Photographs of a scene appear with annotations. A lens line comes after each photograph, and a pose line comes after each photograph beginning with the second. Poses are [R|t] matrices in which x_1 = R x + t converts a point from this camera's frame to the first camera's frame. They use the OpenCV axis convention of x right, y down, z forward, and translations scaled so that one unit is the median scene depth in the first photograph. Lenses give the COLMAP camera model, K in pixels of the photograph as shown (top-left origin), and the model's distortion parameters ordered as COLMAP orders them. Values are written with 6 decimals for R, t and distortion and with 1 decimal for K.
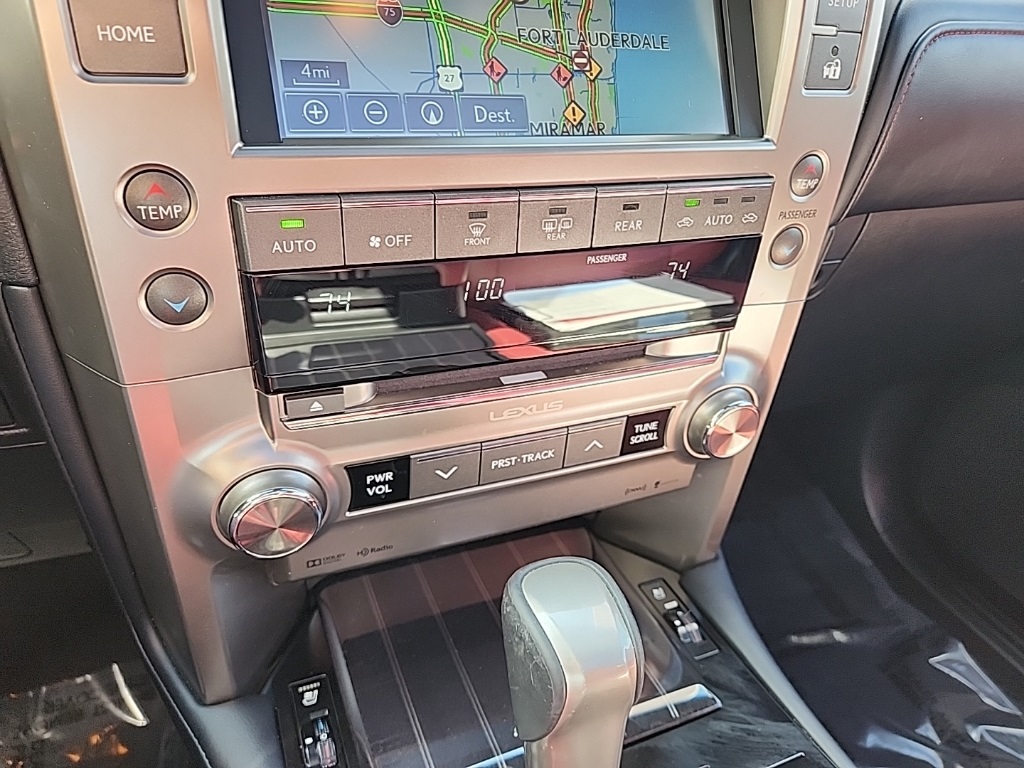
lens RADIAL K [[685.5, 0, 507.2], [0, 685.5, 393.7], [0, 0, 1]] dist [0.060380, -0.041297]
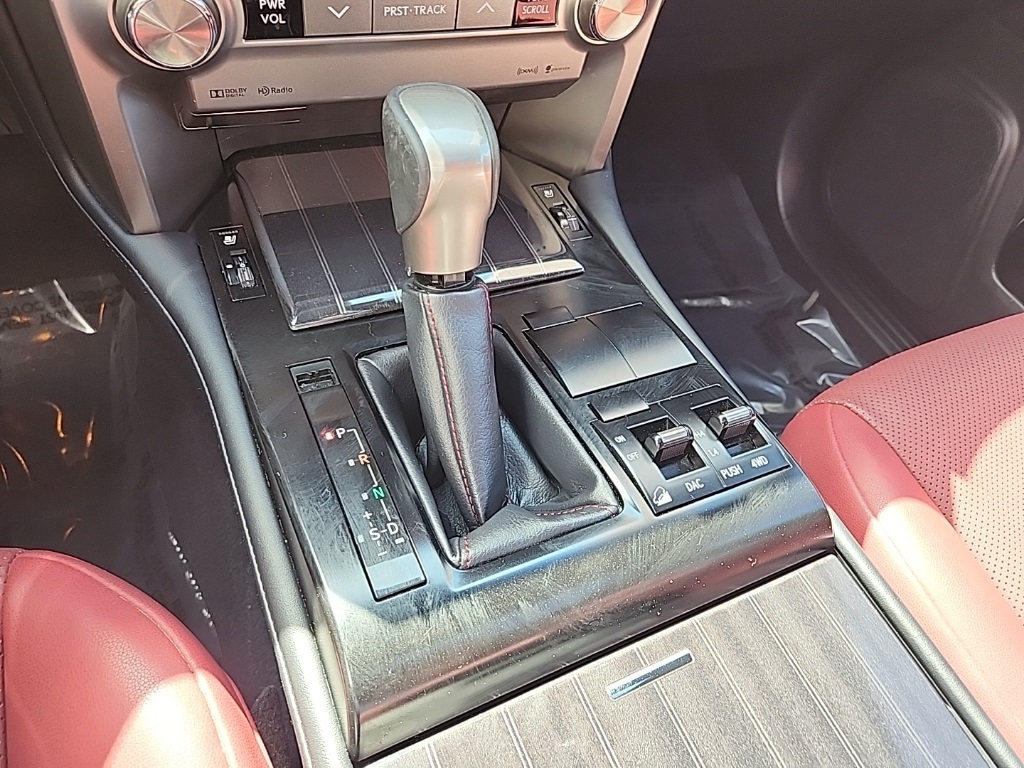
lens RADIAL K [[685.5, 0, 508.4], [0, 685.5, 358.3], [0, 0, 1]] dist [0.060380, -0.041297]
pose [[0.995904, 0.037748, 0.082159, 0.087263], [-0.063270, 0.940088, 0.335011, 0.205954], [-0.064591, -0.338837, 0.938625, -0.168020]]
